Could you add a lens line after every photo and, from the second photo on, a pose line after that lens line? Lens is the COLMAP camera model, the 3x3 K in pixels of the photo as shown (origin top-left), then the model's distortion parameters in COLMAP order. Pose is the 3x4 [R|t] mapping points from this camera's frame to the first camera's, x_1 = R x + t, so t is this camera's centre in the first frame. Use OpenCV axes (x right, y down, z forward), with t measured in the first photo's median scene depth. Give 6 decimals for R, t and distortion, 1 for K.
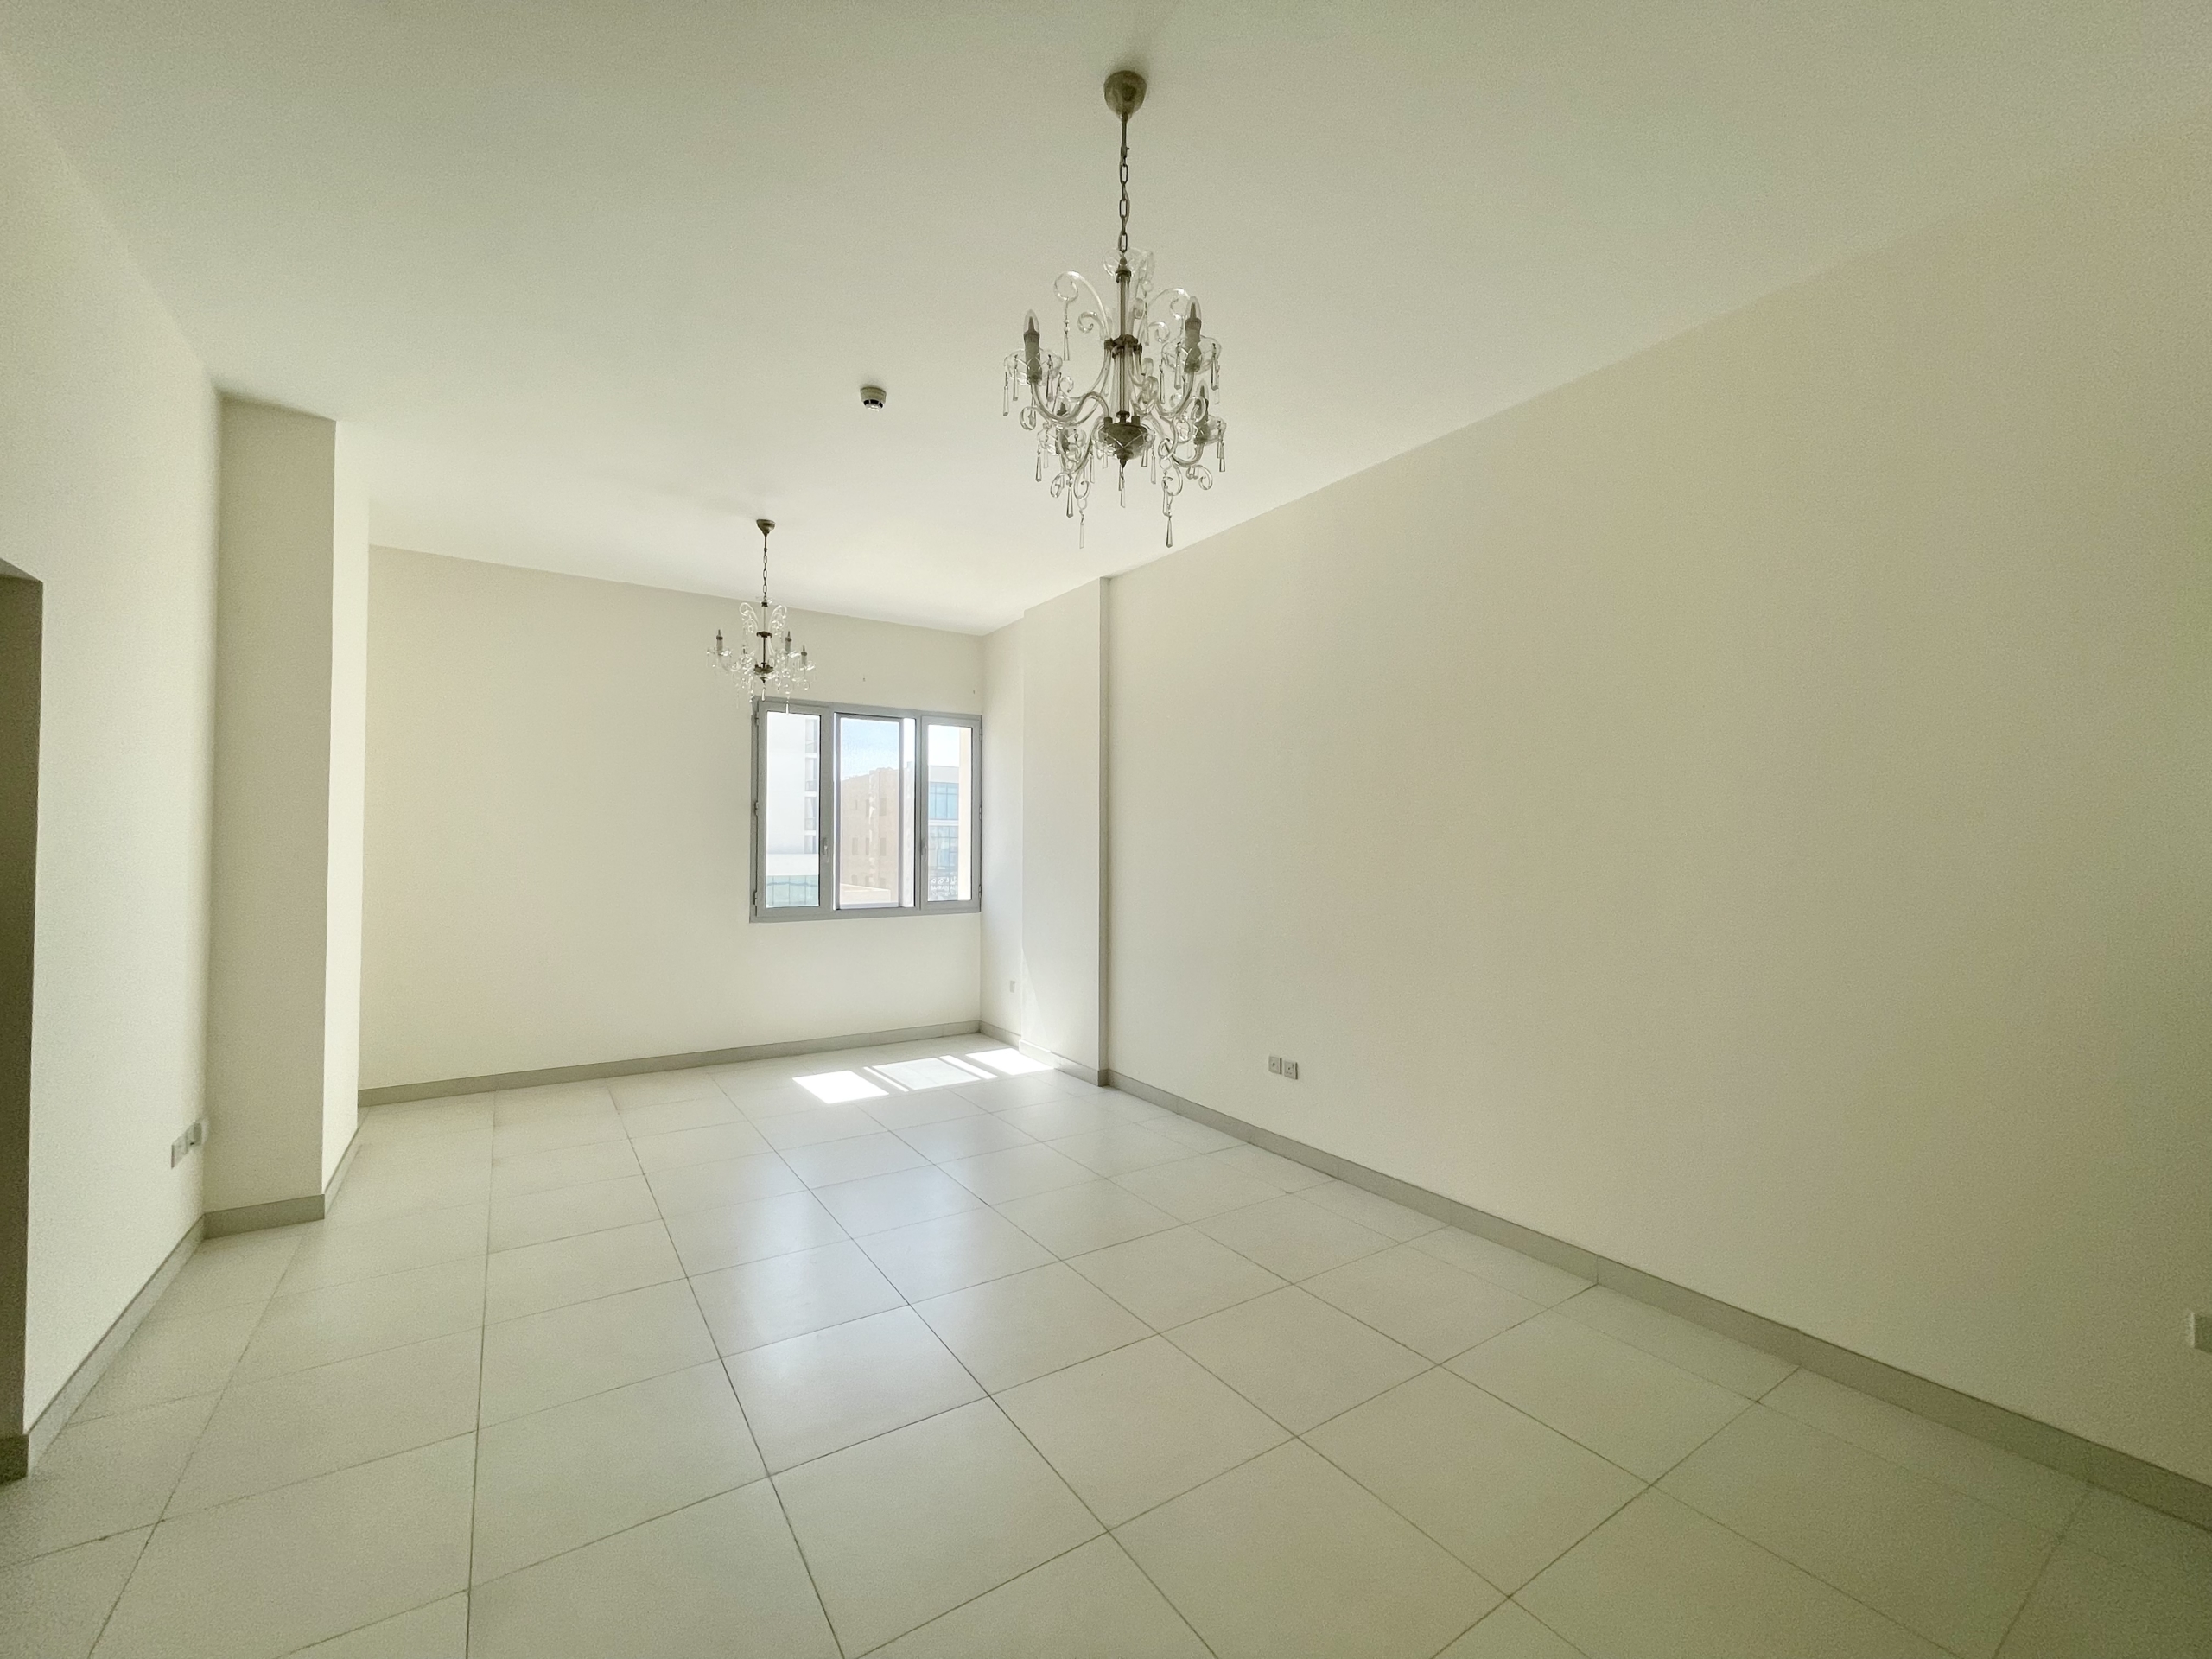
lens RADIAL K [[896.9, 0, 1104.4], [0, 896.9, 833.3], [0, 0, 1]] dist [-0.000675, 0.000305]
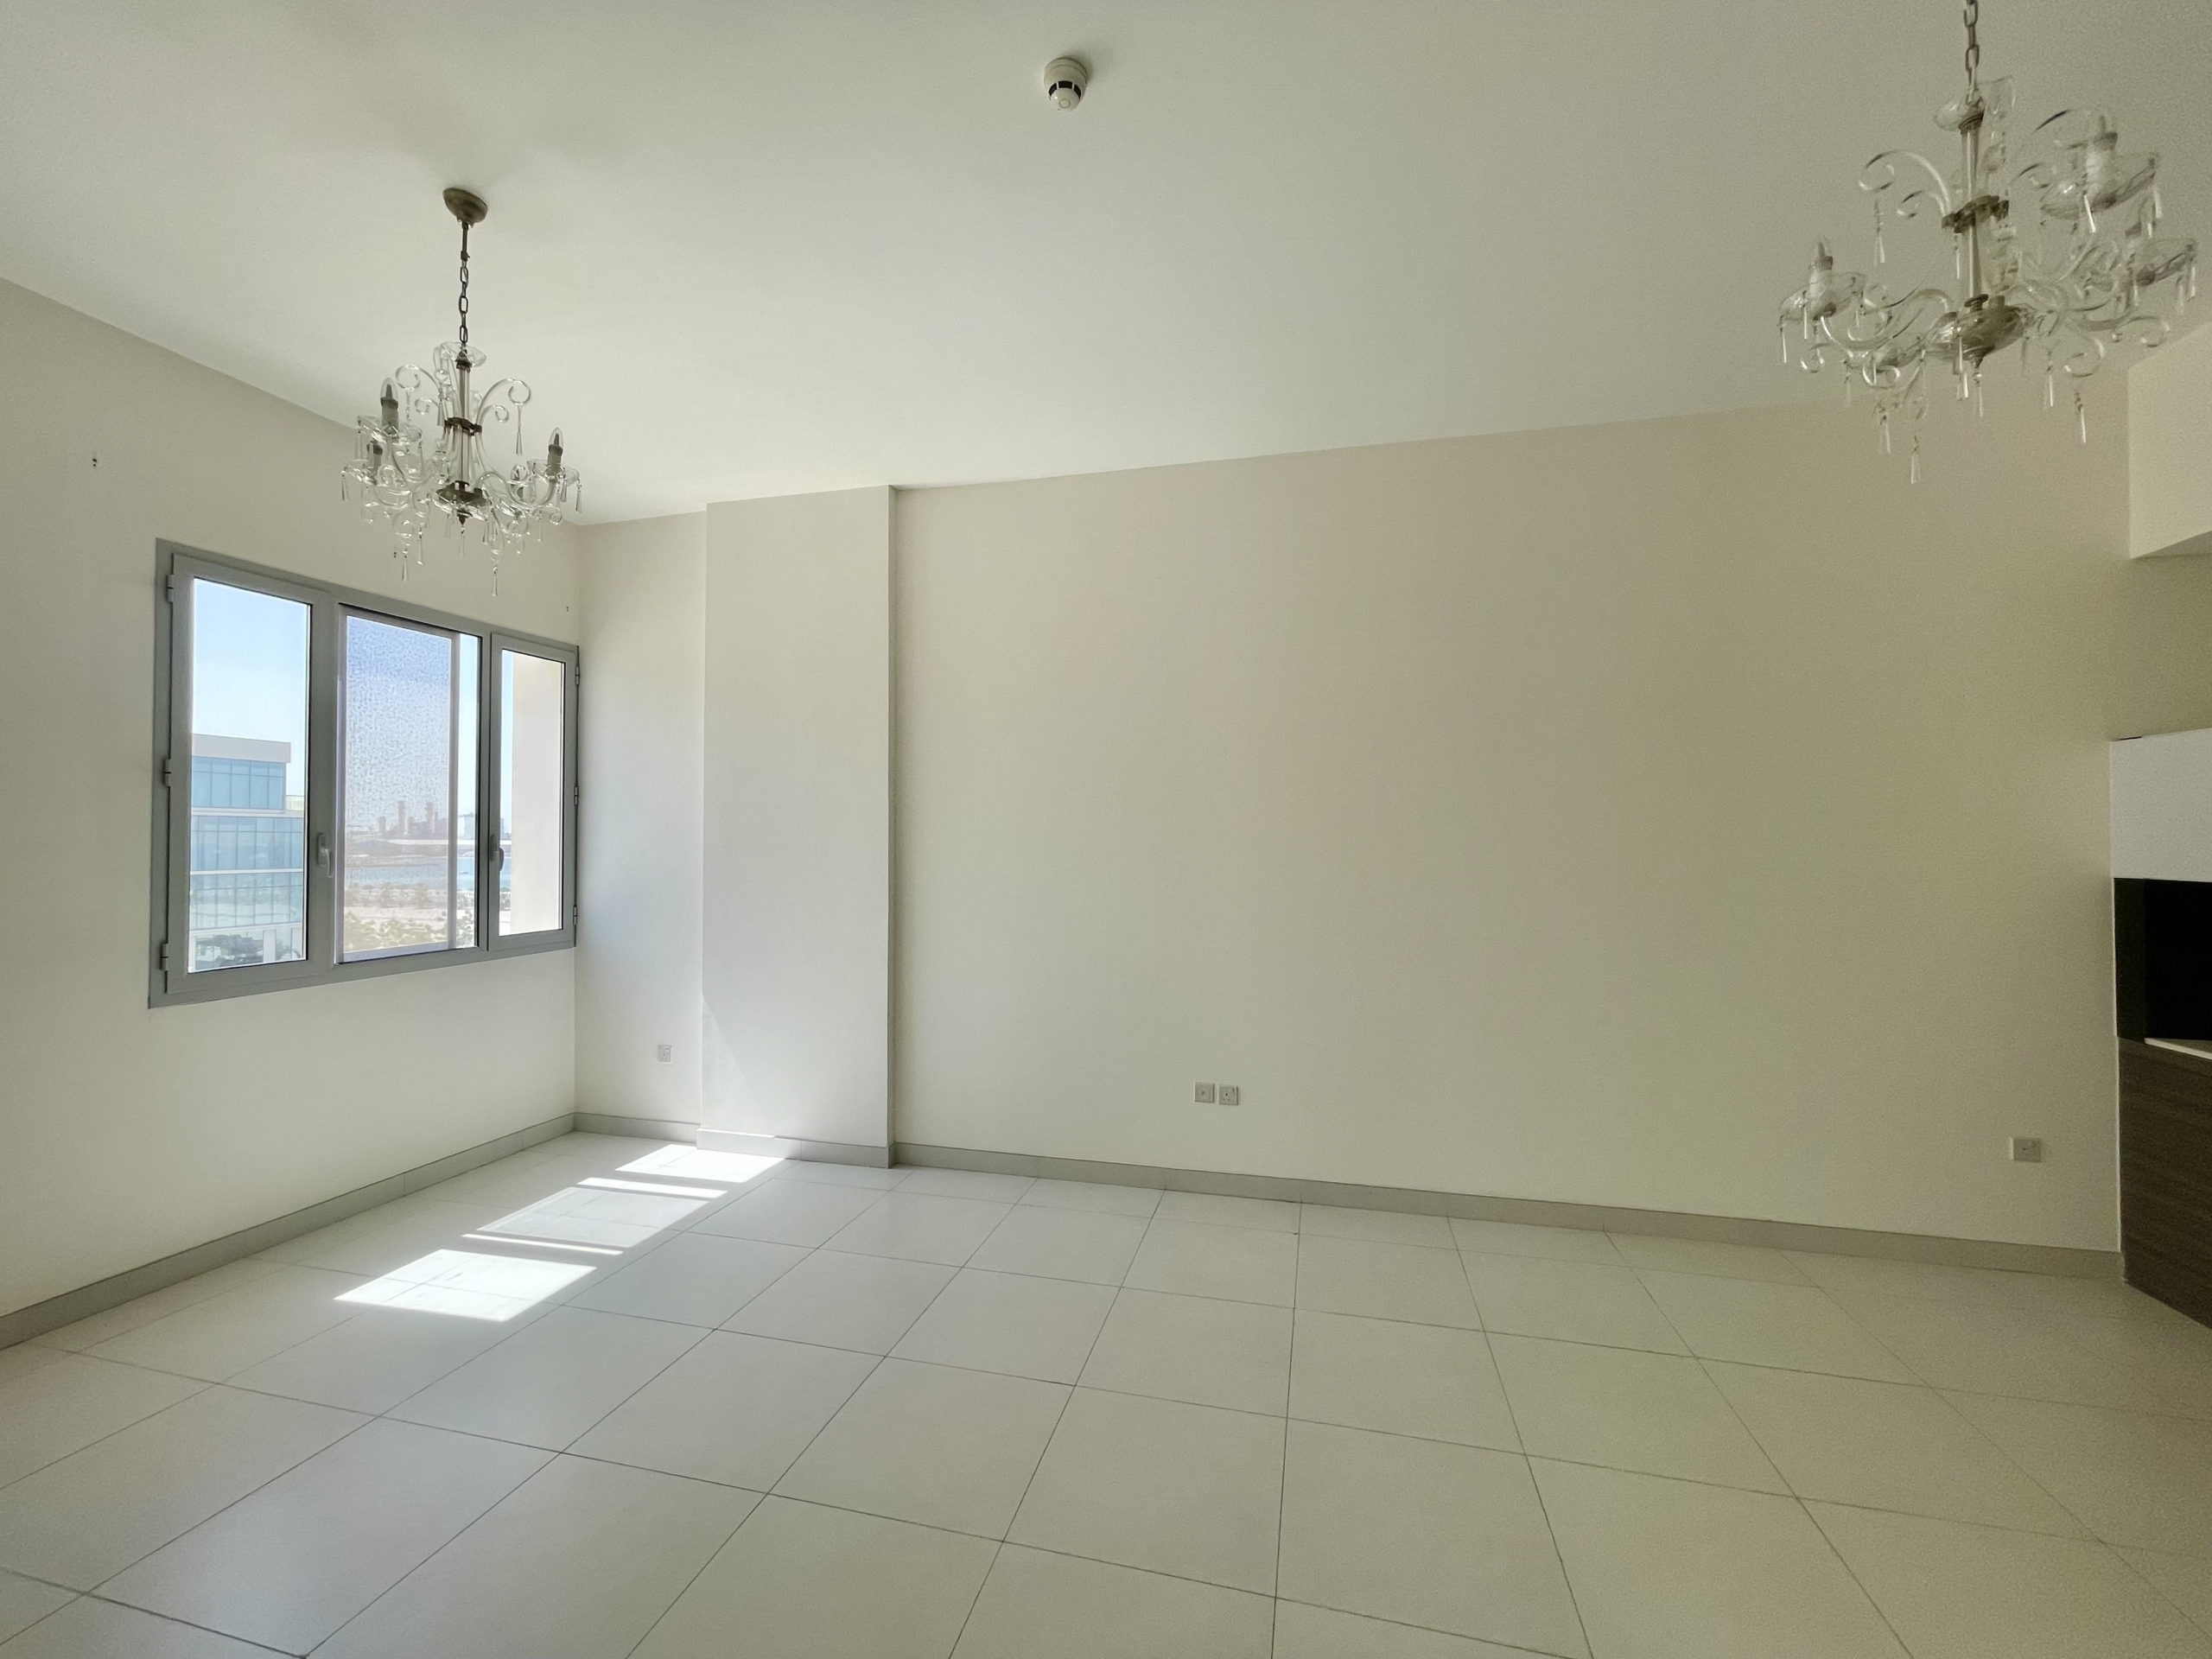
lens RADIAL K [[896.9, 0, 1103.4], [0, 896.9, 831.7], [0, 0, 1]] dist [-0.000675, 0.000305]
pose [[0.741209, 0.003303, 0.671266, -0.331149], [-0.005953, 0.999981, 0.001653, 0.000409], [-0.671248, -0.005221, 0.741214, 0.289887]]
